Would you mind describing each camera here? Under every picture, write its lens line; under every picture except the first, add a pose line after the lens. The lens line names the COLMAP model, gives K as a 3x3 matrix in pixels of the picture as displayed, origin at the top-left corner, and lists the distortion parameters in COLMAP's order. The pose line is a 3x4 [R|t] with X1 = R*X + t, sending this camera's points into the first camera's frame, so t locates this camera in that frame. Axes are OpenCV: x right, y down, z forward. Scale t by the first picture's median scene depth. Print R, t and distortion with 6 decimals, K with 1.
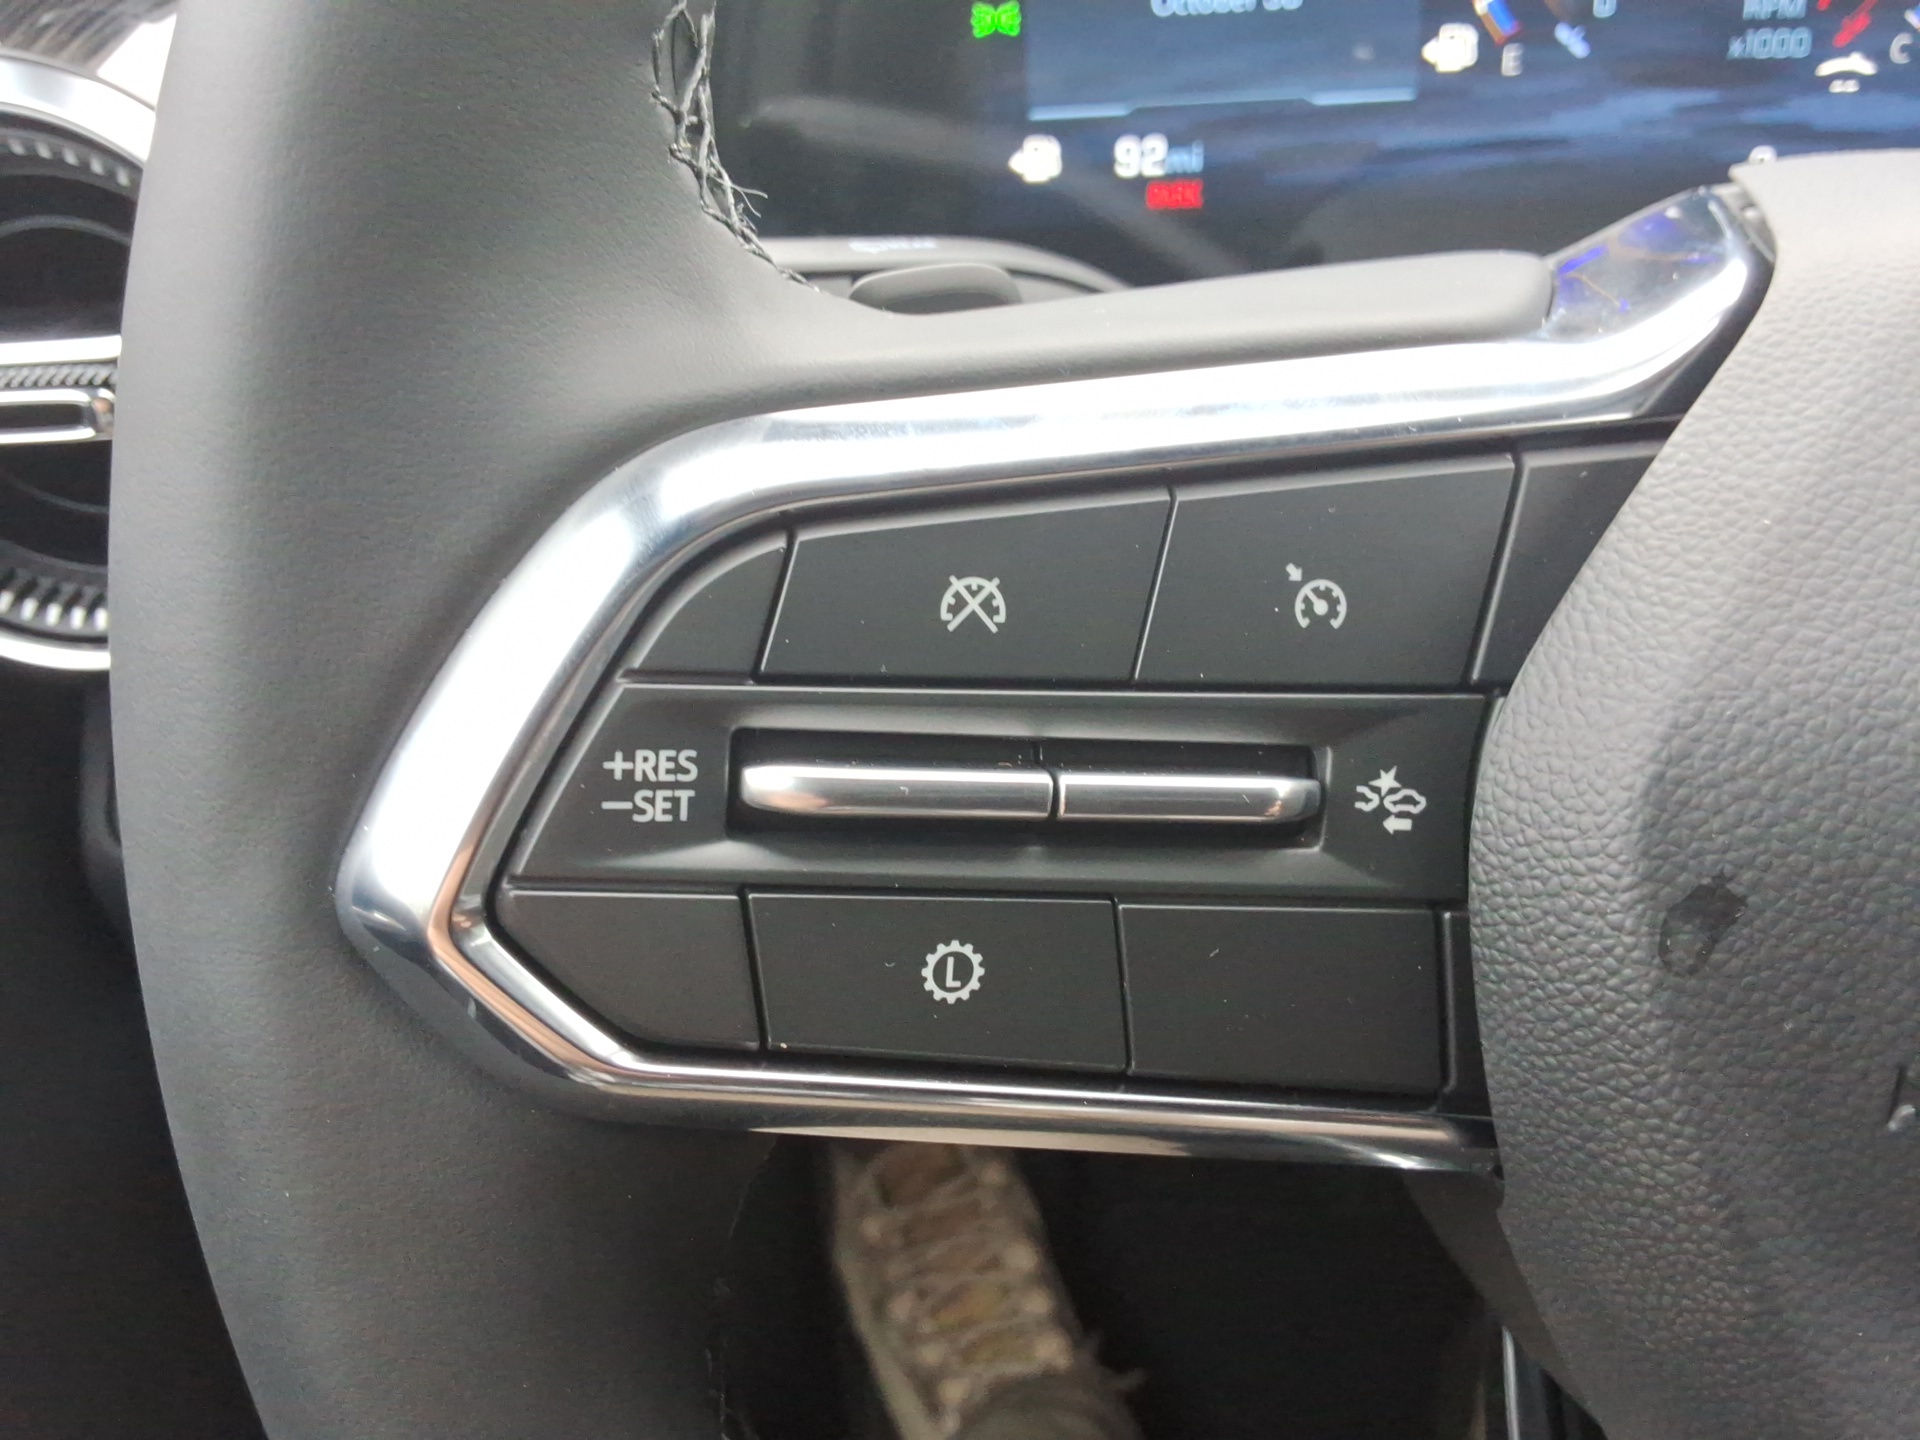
lens RADIAL K [[1595.0, 0, 960.0], [0, 1595.0, 720.0], [0, 0, 1]] dist [0.052756, -0.125785]
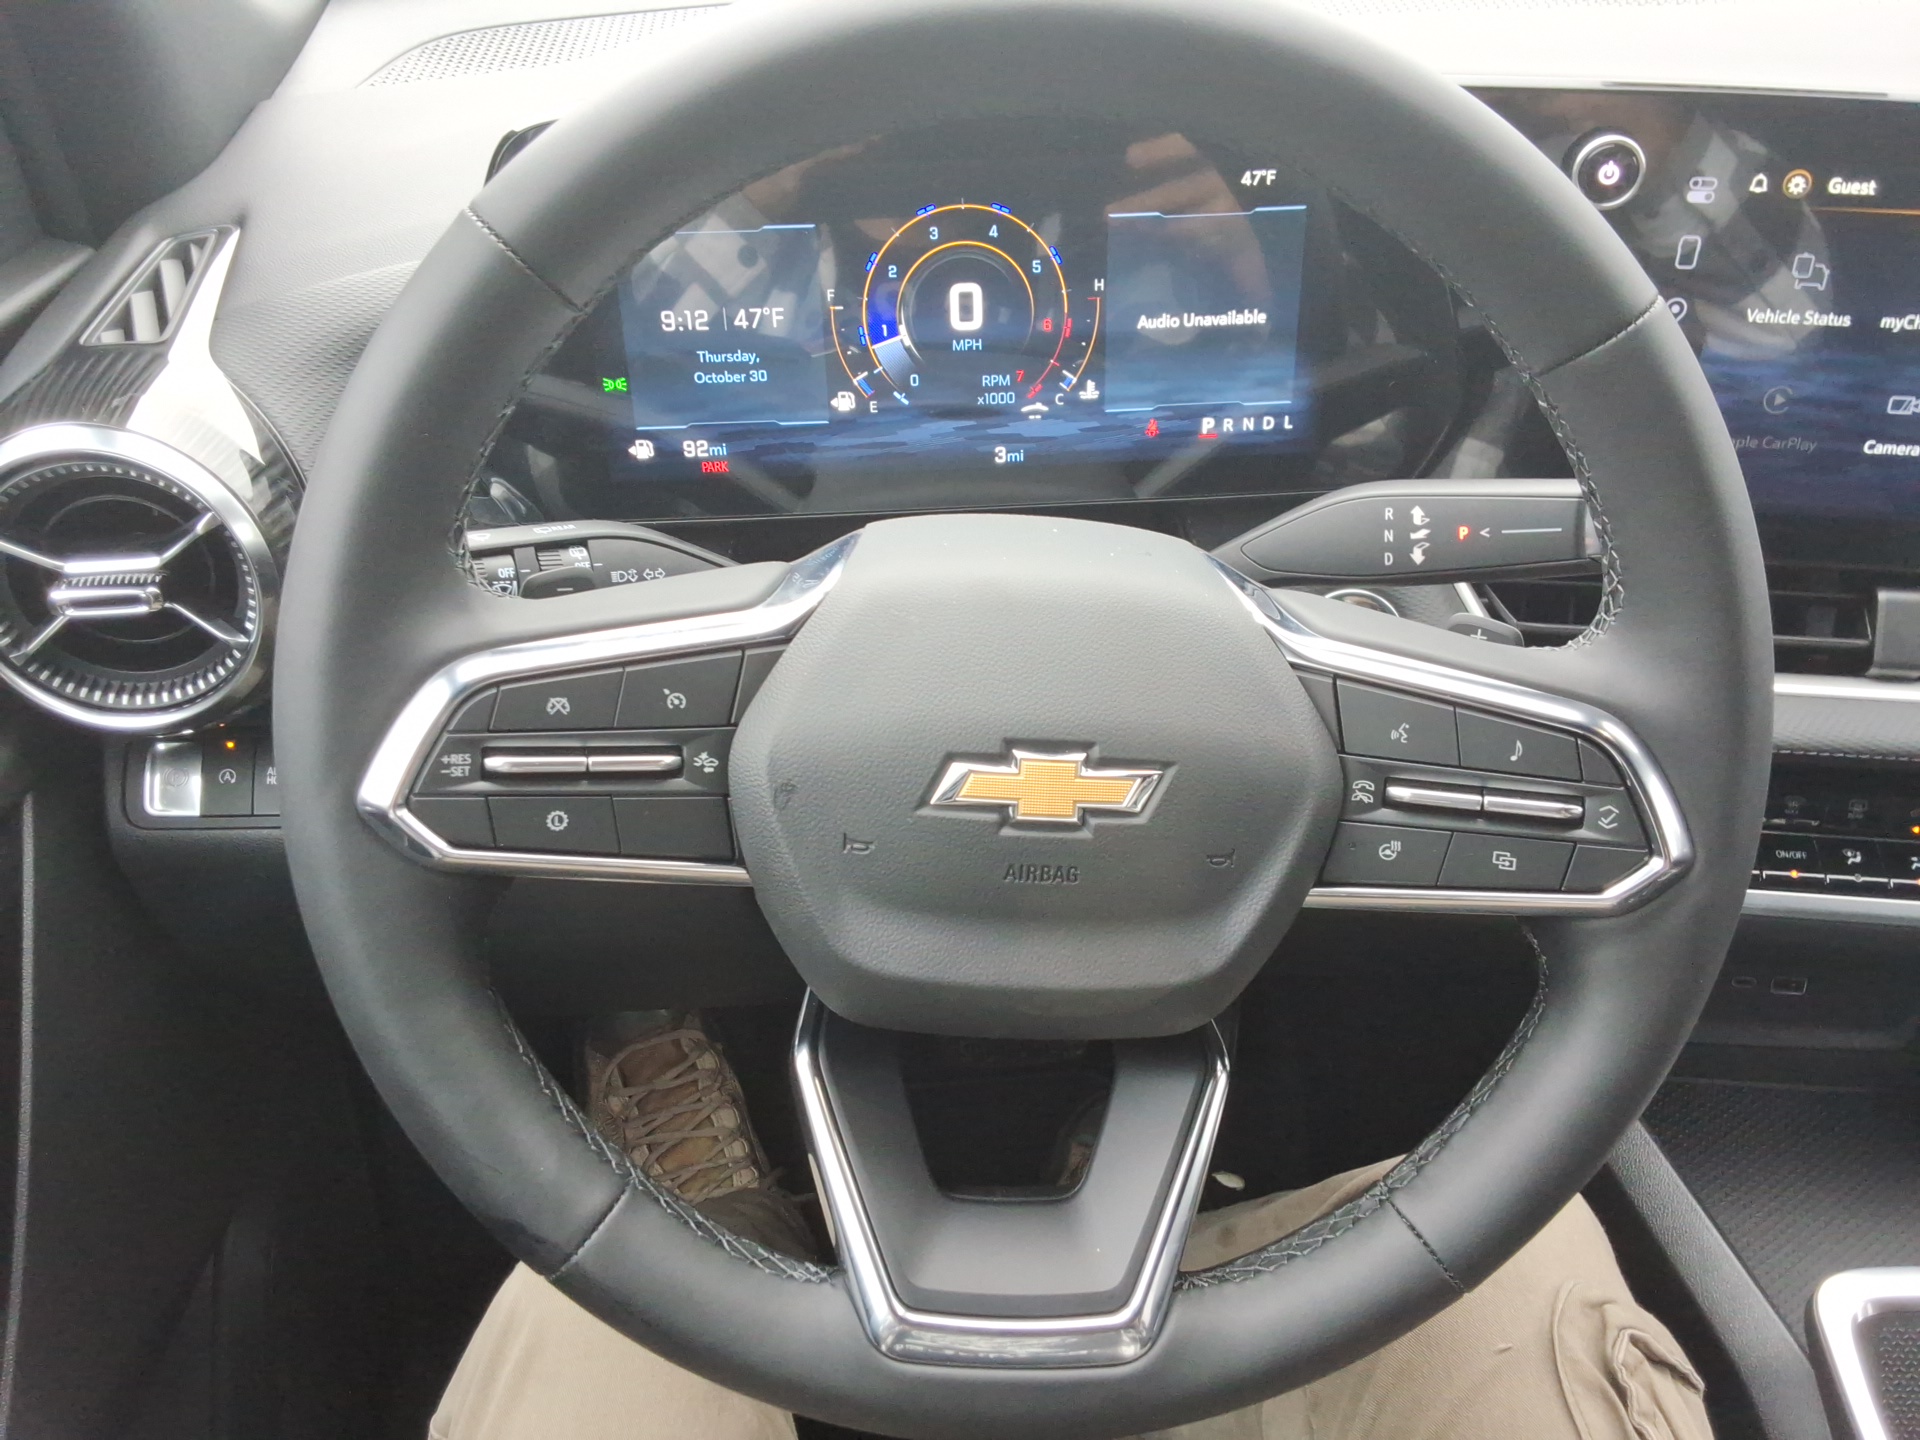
lens RADIAL K [[1535.4, 0, 964.8], [0, 1535.4, 717.7], [0, 0, 1]] dist [0.137673, -0.221391]
pose [[0.988997, -0.033045, 0.144195, 0.348305], [0.033447, 0.999440, -0.000359, -0.018762], [-0.144102, 0.005178, 0.989549, -2.100070]]
